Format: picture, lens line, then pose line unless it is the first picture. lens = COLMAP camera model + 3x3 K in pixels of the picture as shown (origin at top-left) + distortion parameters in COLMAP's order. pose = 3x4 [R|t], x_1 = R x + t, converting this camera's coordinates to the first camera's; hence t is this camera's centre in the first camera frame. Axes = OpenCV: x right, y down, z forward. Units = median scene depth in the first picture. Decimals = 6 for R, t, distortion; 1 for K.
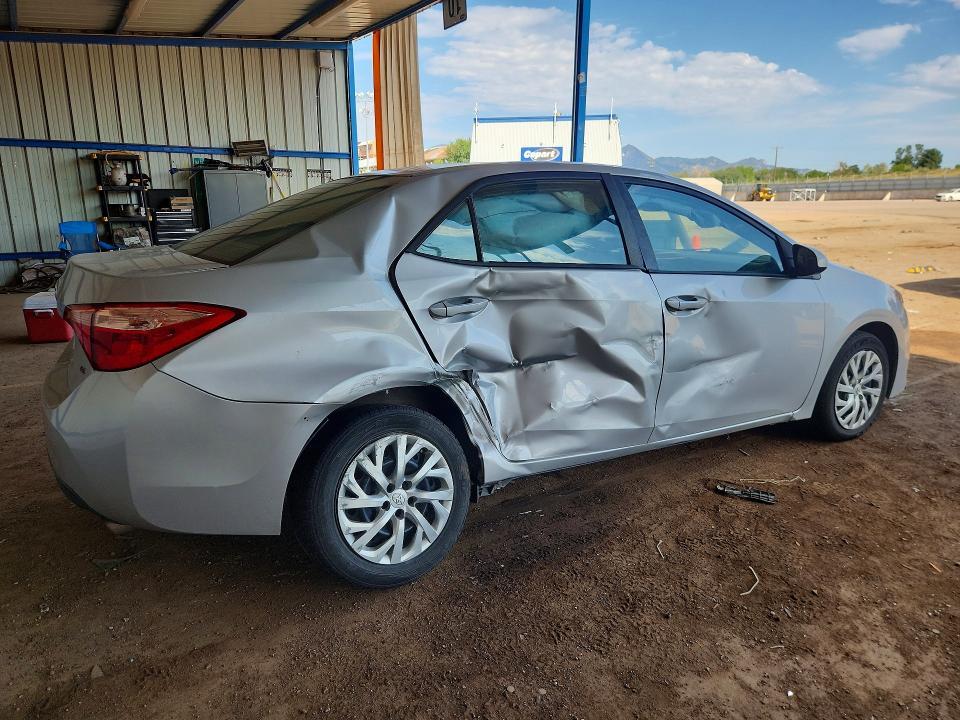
lens RADIAL K [[650.9, 0, 473.7], [0, 650.9, 360.4], [0, 0, 1]] dist [0.042604, -0.006272]
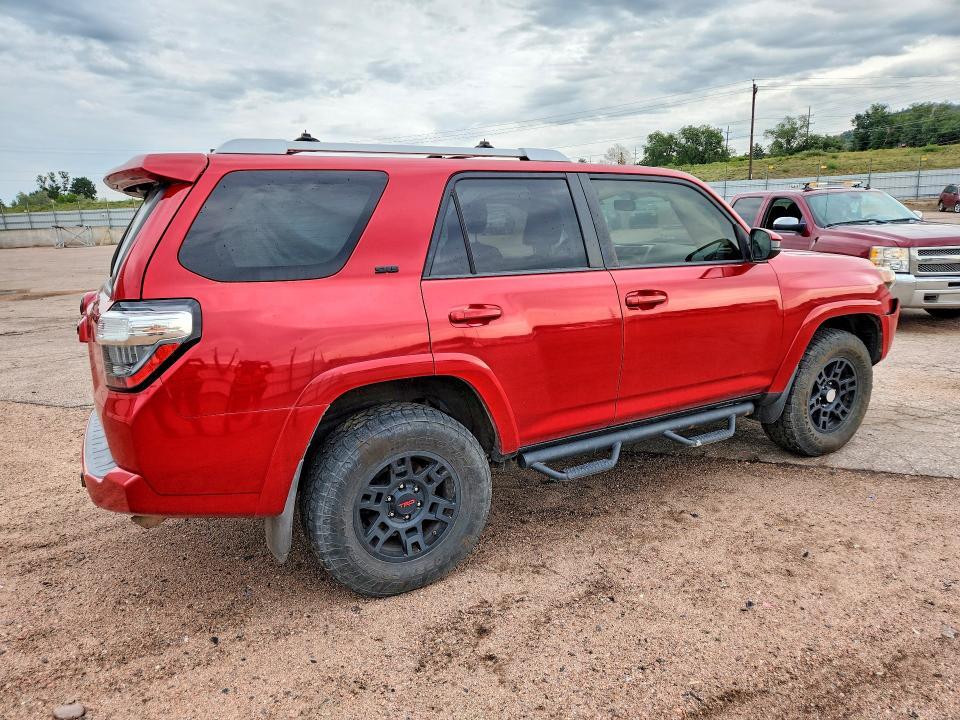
lens RADIAL K [[636.4, 0, 500.0], [0, 636.4, 360.1], [0, 0, 1]] dist [0.074120, -0.075106]
pose [[0.337564, -0.223041, 0.914496, 0.062573], [0.266589, 0.954398, 0.134367, -0.064273], [-0.902763, 0.198437, 0.381631, 0.247202]]
